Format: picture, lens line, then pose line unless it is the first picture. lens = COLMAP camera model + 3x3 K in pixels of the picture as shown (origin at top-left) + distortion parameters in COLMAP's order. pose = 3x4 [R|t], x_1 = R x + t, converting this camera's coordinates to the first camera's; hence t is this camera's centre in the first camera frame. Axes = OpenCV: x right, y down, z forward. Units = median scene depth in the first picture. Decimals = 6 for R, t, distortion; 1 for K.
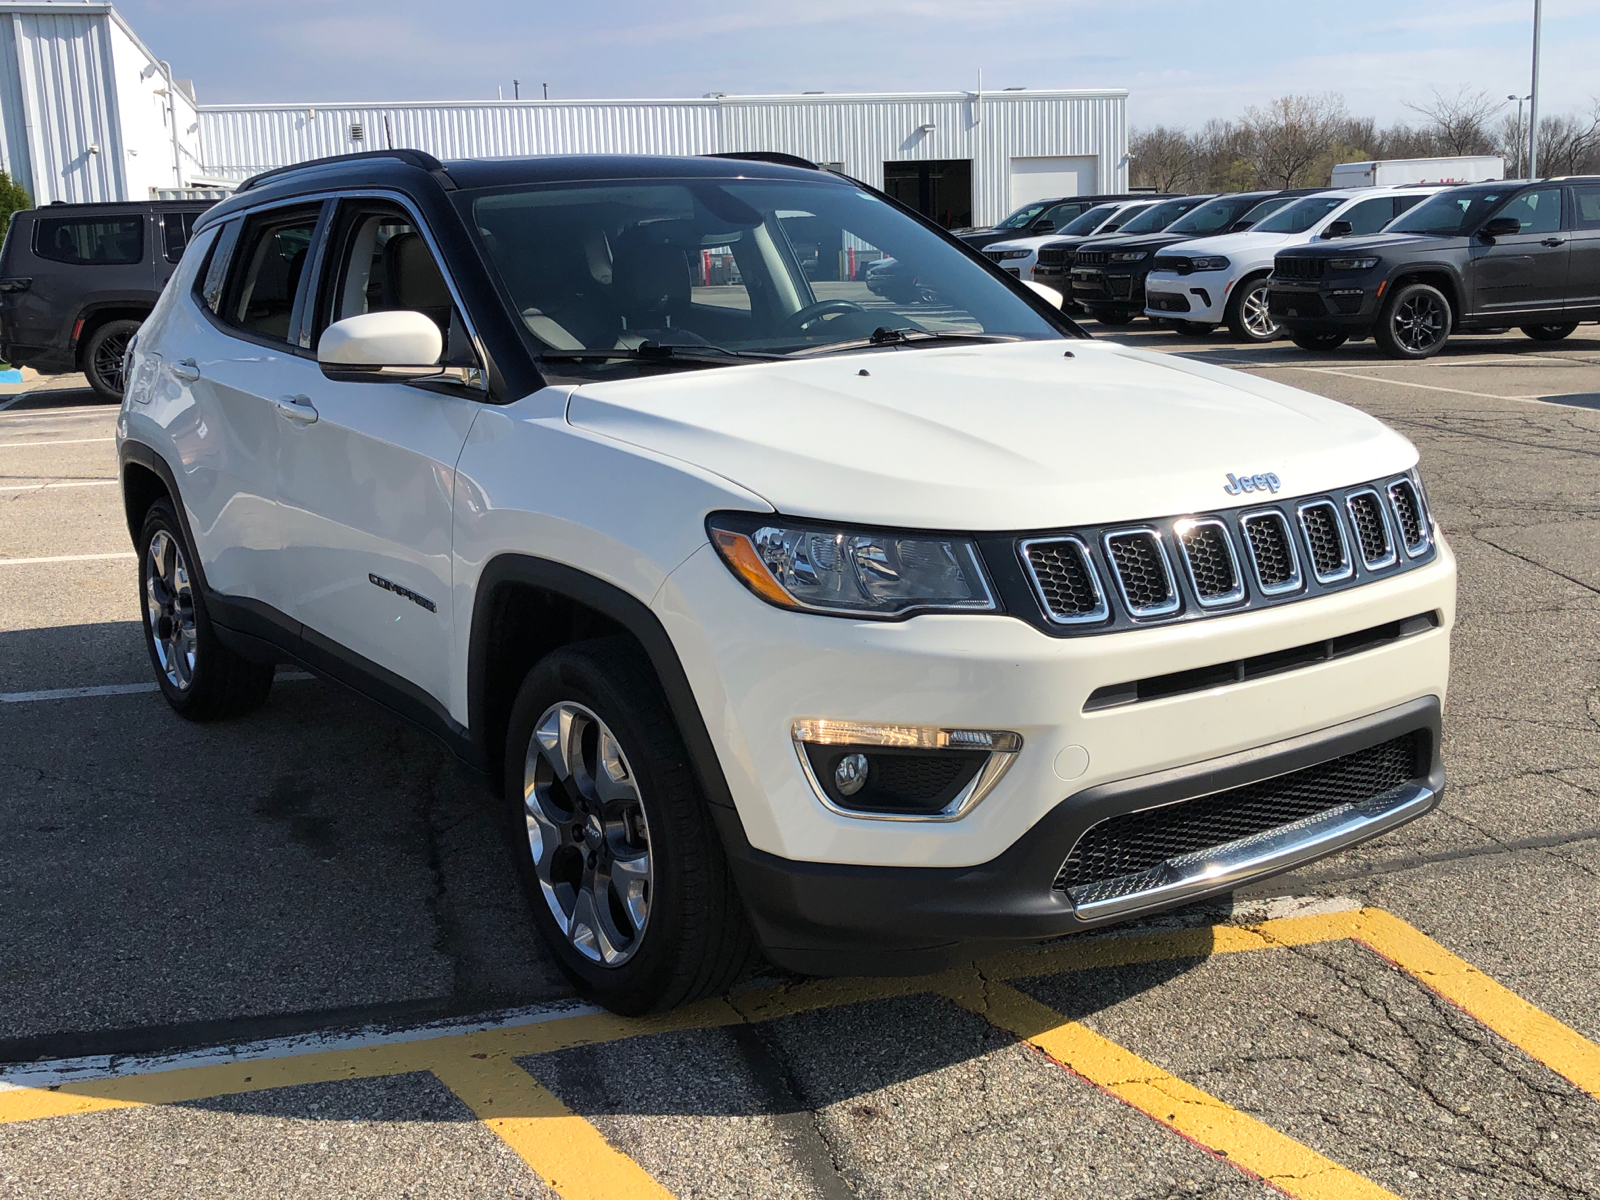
lens RADIAL K [[1741.7, 0, 800.0], [0, 1741.7, 600.0], [0, 0, 1]] dist [0.067279, -0.194419]
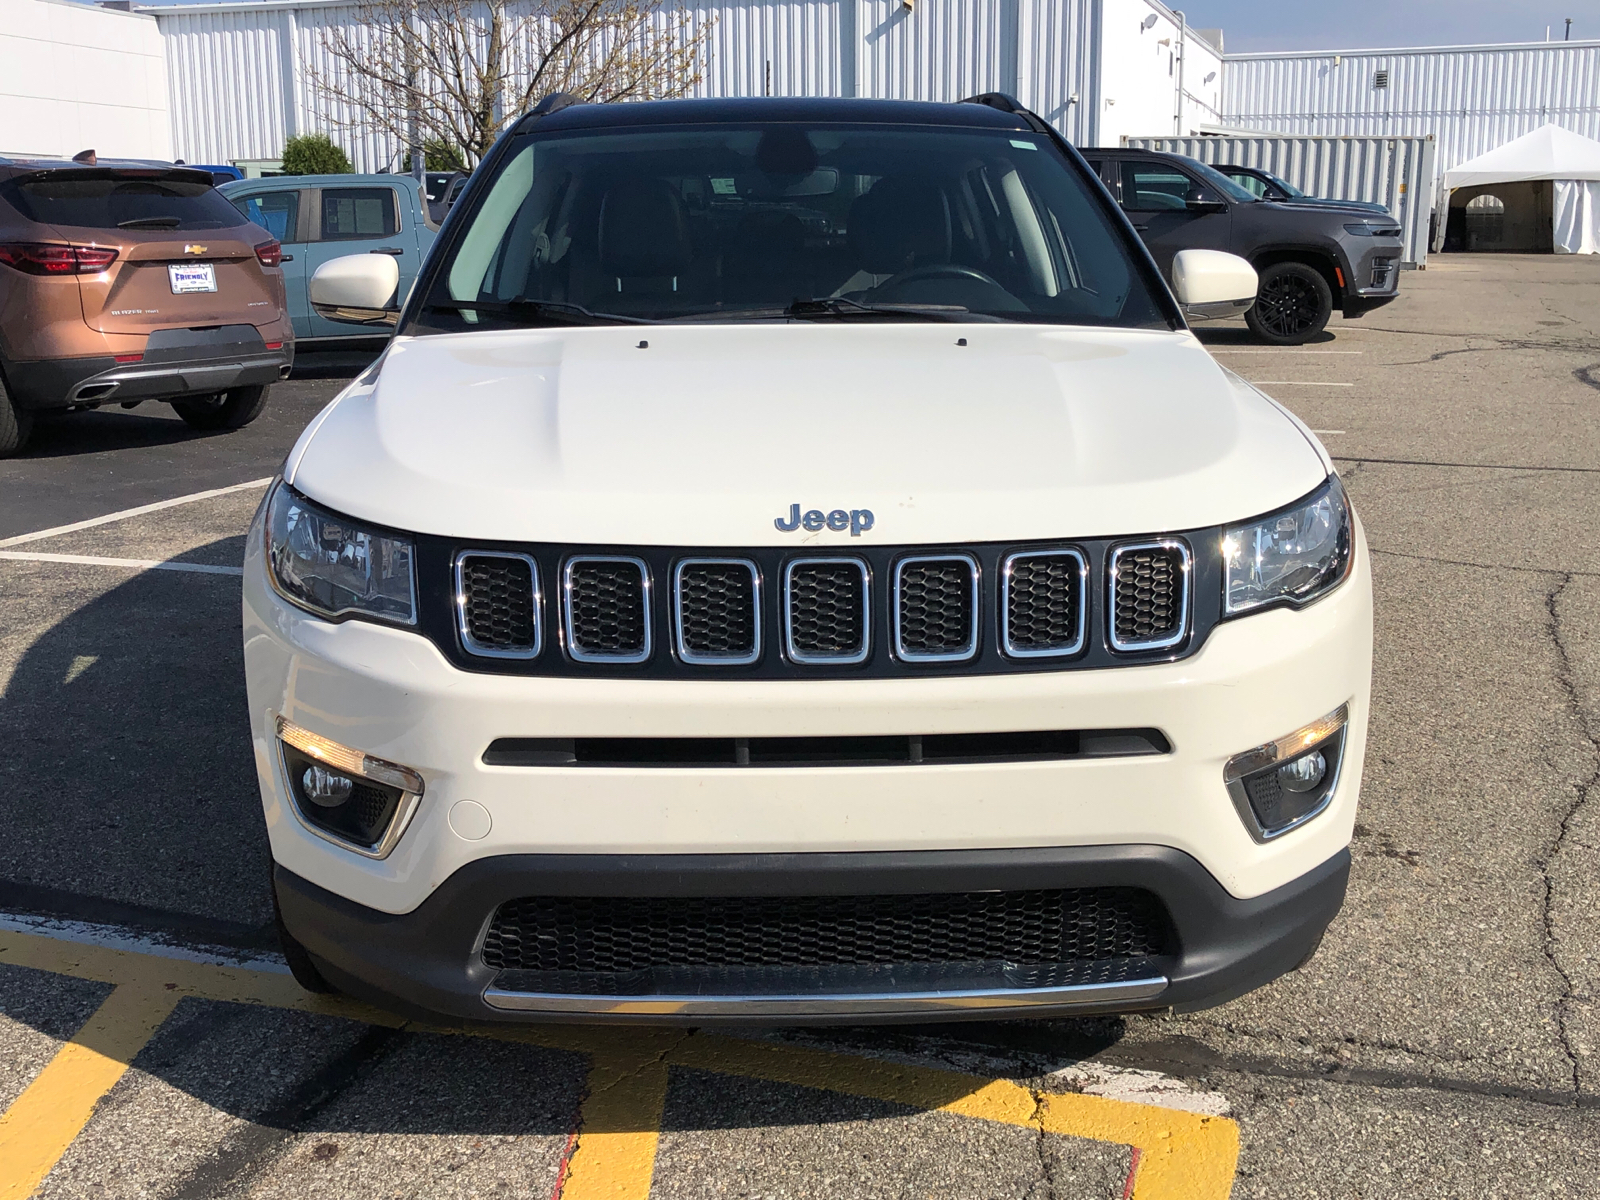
lens RADIAL K [[1744.1, 0, 800.0], [0, 1744.1, 600.0], [0, 0, 1]] dist [0.005230, 0.004405]
pose [[0.835972, 0.145046, -0.529257, 0.539083], [-0.130080, 0.989327, 0.065668, -0.066121], [0.533133, 0.013949, 0.845916, 0.281240]]
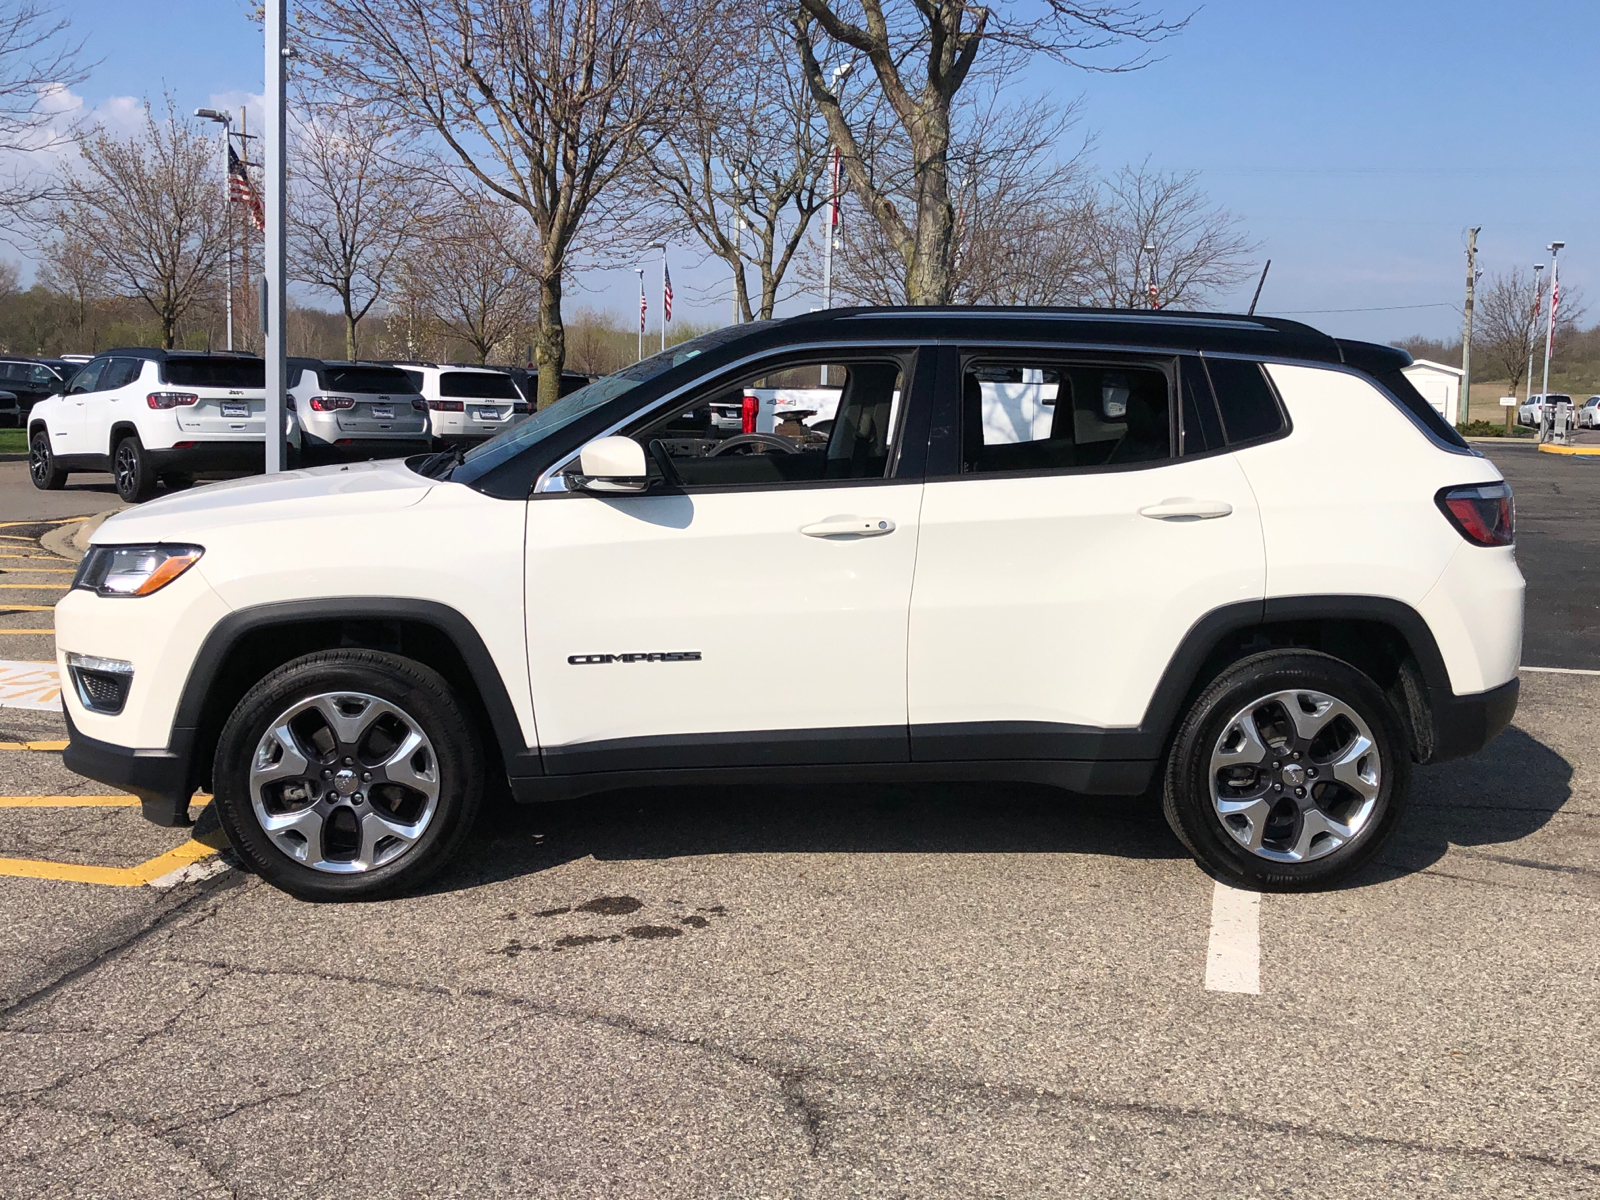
lens RADIAL K [[1733.9, 0, 796.7], [0, 1733.9, 575.4], [0, 0, 1]] dist [0.118622, -0.350341]
pose [[-0.496041, 0.121477, -0.859760, 1.218090], [-0.173397, 0.956362, 0.235169, -0.460391], [0.850809, 0.265733, -0.453331, 1.997410]]
